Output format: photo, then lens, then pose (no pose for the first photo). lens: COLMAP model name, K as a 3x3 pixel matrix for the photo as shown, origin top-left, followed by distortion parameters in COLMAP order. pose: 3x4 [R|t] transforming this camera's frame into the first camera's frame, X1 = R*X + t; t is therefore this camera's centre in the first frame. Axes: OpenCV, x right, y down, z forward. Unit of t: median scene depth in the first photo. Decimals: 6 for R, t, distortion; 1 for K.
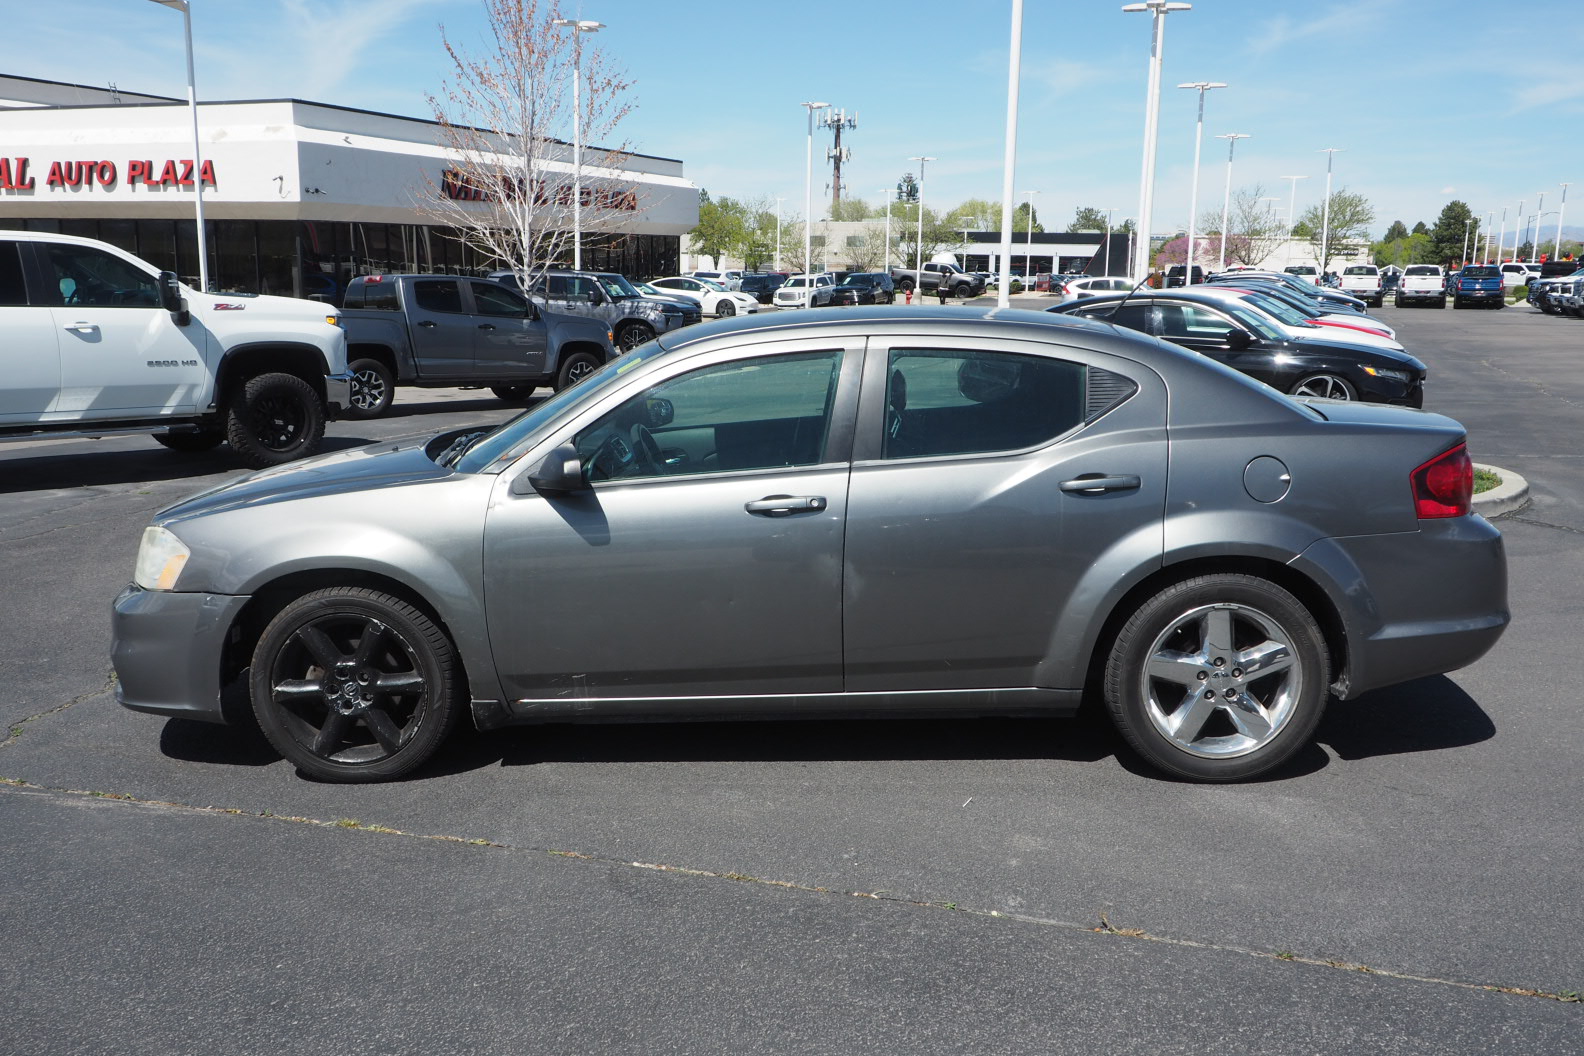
lens RADIAL K [[1378.8, 0, 792.0], [0, 1378.8, 528.0], [0, 0, 1]] dist [-0.014101, 0.008421]
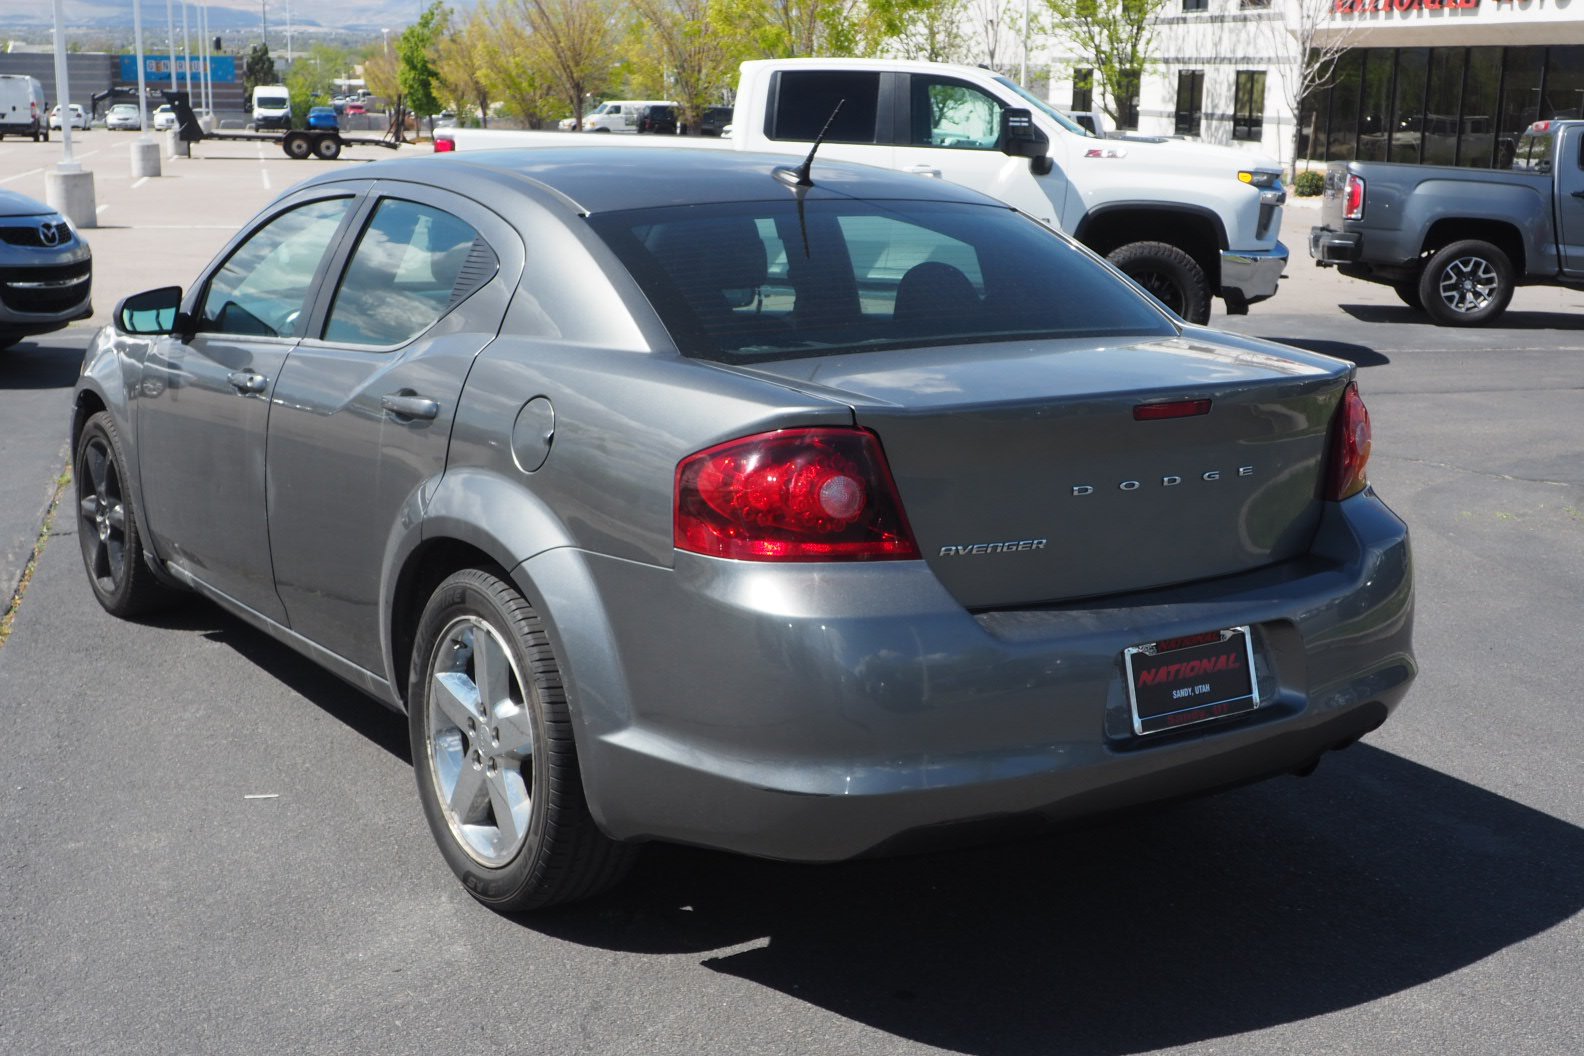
lens RADIAL K [[1914.4, 0, 792.0], [0, 1914.4, 528.0], [0, 0, 1]] dist [0.005441, -0.013662]
pose [[0.576202, 0.182283, -0.796721, 0.135227], [-0.162579, 0.980894, 0.106840, -0.012878], [0.800974, 0.067969, 0.594828, 0.073068]]
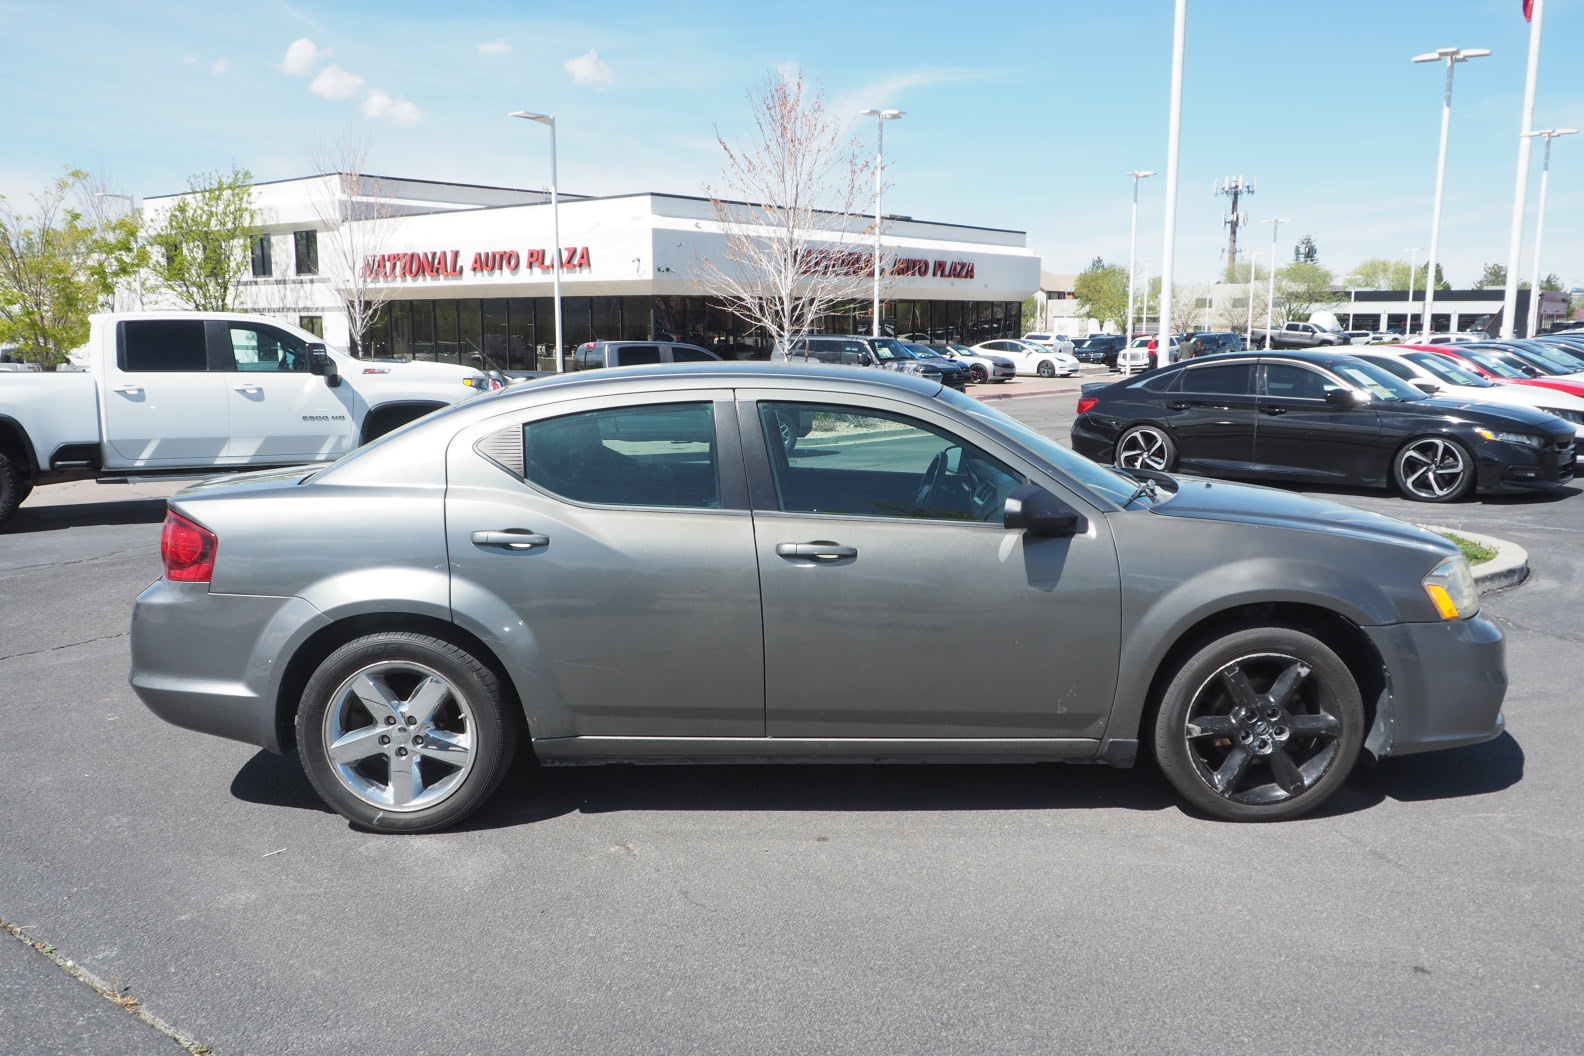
lens RADIAL K [[1263.7, 0, 792.0], [0, 1263.7, 528.0], [0, 0, 1]] dist [-0.016621, 0.005119]
pose [[0.949845, 0.033284, -0.310945, 0.092929], [-0.043379, 0.998731, -0.025604, -0.004331], [0.309698, 0.037808, 0.950083, 0.026827]]
